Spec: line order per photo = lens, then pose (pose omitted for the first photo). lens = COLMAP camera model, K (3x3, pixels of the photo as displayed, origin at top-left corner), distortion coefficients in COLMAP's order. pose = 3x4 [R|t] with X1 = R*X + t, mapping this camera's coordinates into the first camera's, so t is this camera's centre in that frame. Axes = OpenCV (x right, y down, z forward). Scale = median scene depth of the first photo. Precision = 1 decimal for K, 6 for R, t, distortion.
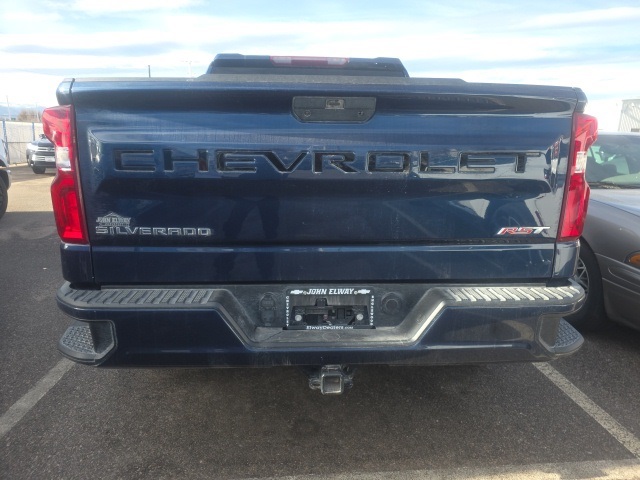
lens RADIAL K [[428.5, 0, 319.6], [0, 428.5, 233.0], [0, 0, 1]] dist [0.052116, -0.002623]
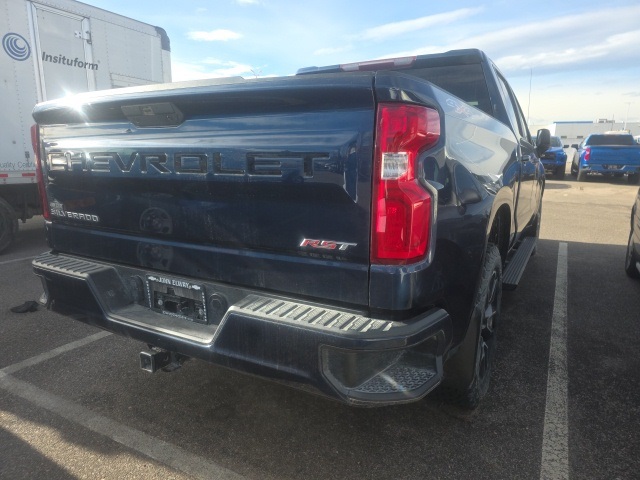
lens RADIAL K [[432.5, 0, 326.1], [0, 432.5, 240.3], [0, 0, 1]] dist [0.022800, -0.006479]
pose [[0.845220, 0.097082, -0.525526, 0.923630], [-0.099783, 0.994737, 0.023277, -0.033859], [0.525020, 0.032765, 0.850459, 0.265998]]
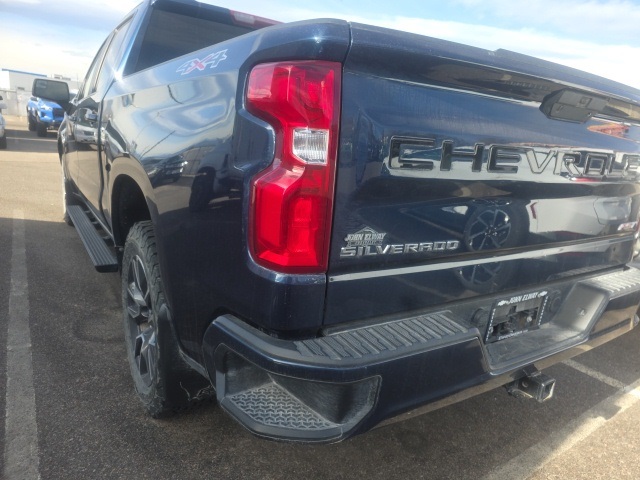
lens RADIAL K [[432.5, 0, 326.1], [0, 432.5, 240.3], [0, 0, 1]] dist [0.022800, -0.006479]
pose [[0.857742, -0.057979, 0.510800, -0.846541], [0.024421, 0.997094, 0.072168, -0.072739], [-0.513500, -0.049427, 0.856665, 0.402369]]
